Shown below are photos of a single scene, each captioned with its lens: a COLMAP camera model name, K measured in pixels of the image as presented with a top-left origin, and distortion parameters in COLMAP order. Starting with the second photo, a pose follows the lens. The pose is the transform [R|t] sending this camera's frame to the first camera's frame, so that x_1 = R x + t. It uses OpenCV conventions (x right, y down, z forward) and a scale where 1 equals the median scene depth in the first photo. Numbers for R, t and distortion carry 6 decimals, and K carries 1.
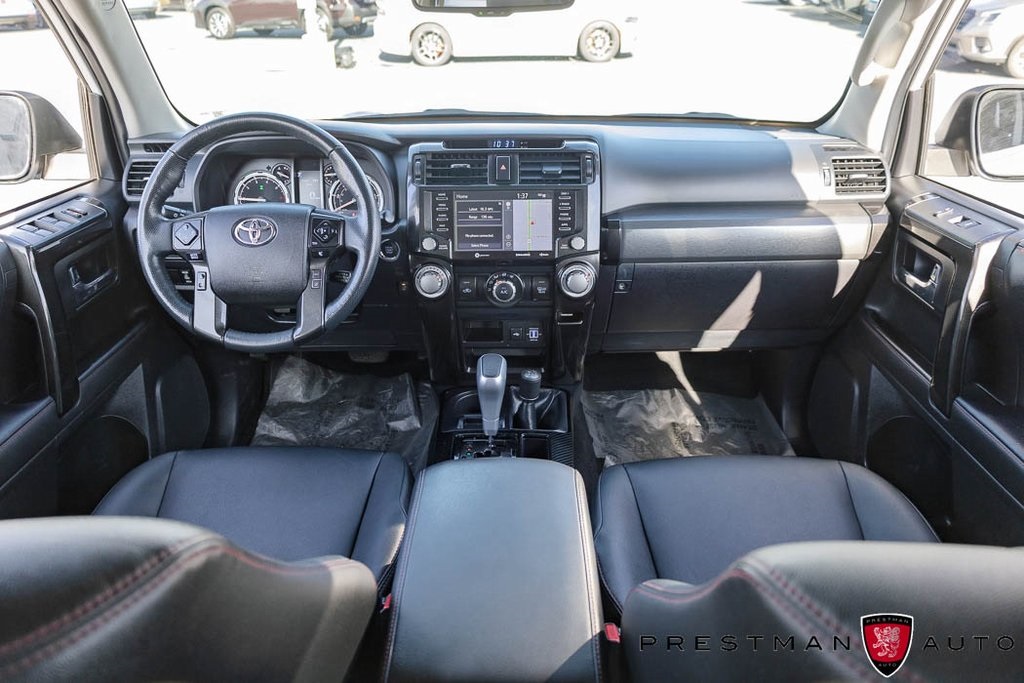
lens RADIAL K [[664.6, 0, 512.4], [0, 664.6, 342.8], [0, 0, 1]] dist [0.010210, 0.004427]
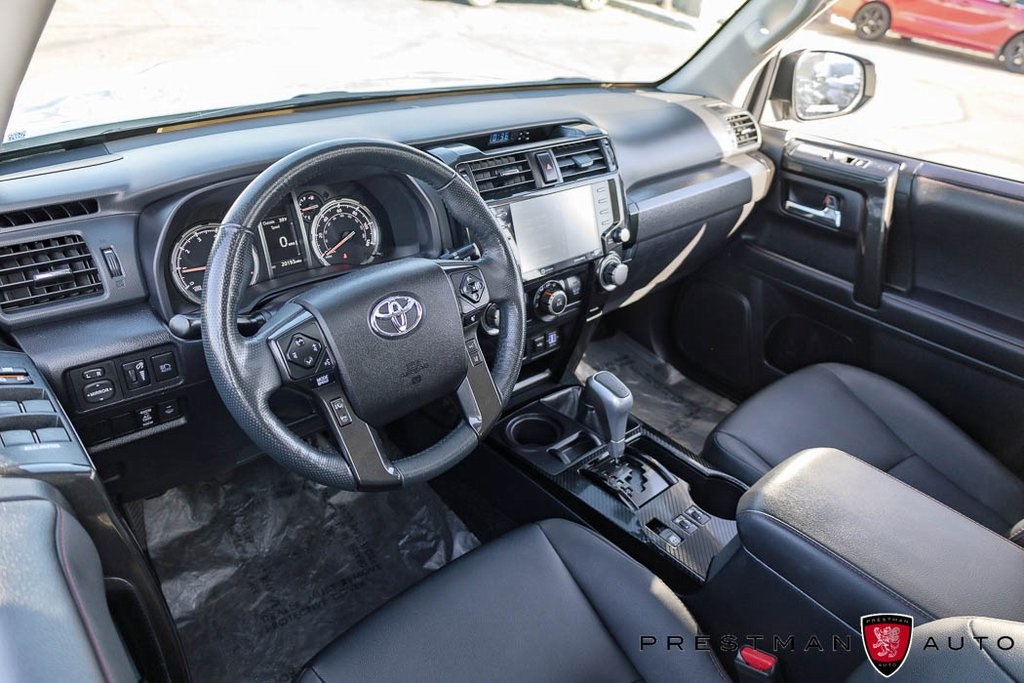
lens RADIAL K [[664.6, 0, 512.4], [0, 664.6, 345.7], [0, 0, 1]] dist [0.010210, 0.004427]
pose [[0.746157, -0.300240, 0.594226, -0.628241], [0.243799, 0.953765, 0.175768, -0.201268], [-0.619525, 0.013721, 0.784857, 0.343282]]
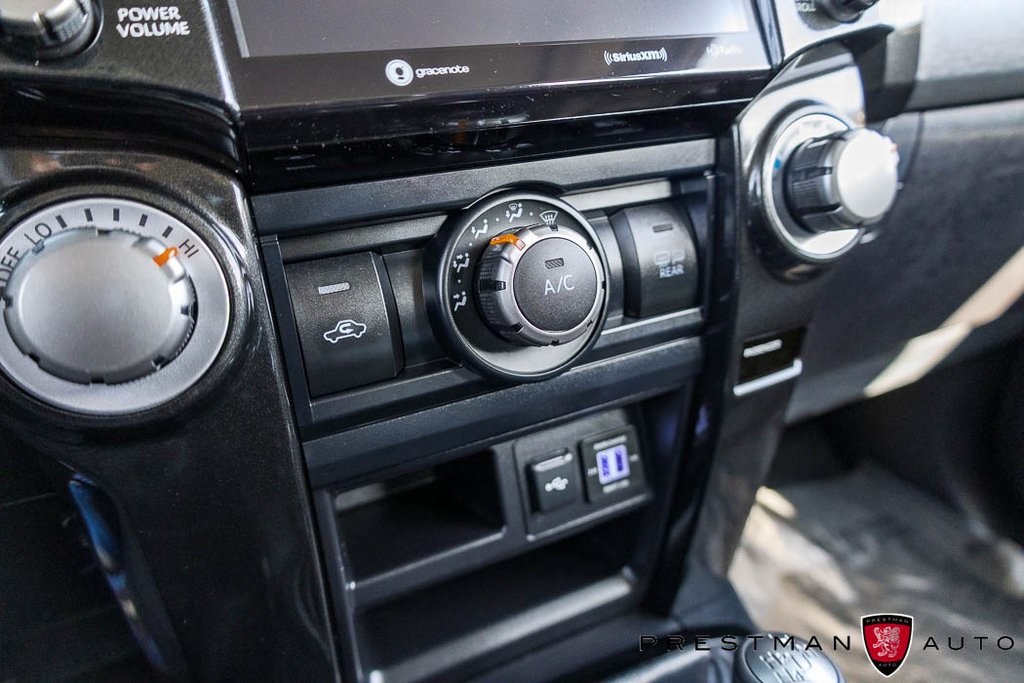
lens RADIAL K [[664.6, 0, 507.2], [0, 664.6, 340.7], [0, 0, 1]] dist [0.010210, 0.004427]
pose [[0.899120, -0.206557, 0.385899, -0.104889], [0.269702, 0.955838, -0.116765, -0.044276], [-0.344739, 0.209063, 0.915122, 0.857656]]
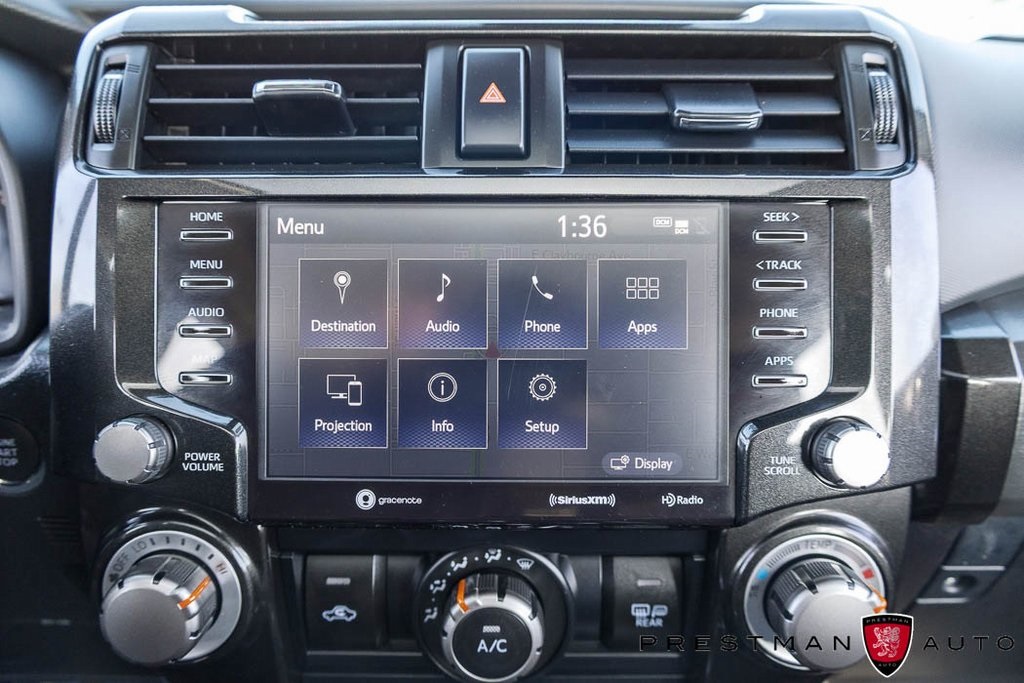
lens RADIAL K [[748.7, 0, 513.9], [0, 748.7, 330.6], [0, 0, 1]] dist [-0.029535, 0.038958]
pose [[0.999952, 0.009711, -0.001259, -0.006040], [-0.009789, 0.994369, -0.105518, -0.160458], [0.000228, 0.105526, 0.994417, 0.757580]]
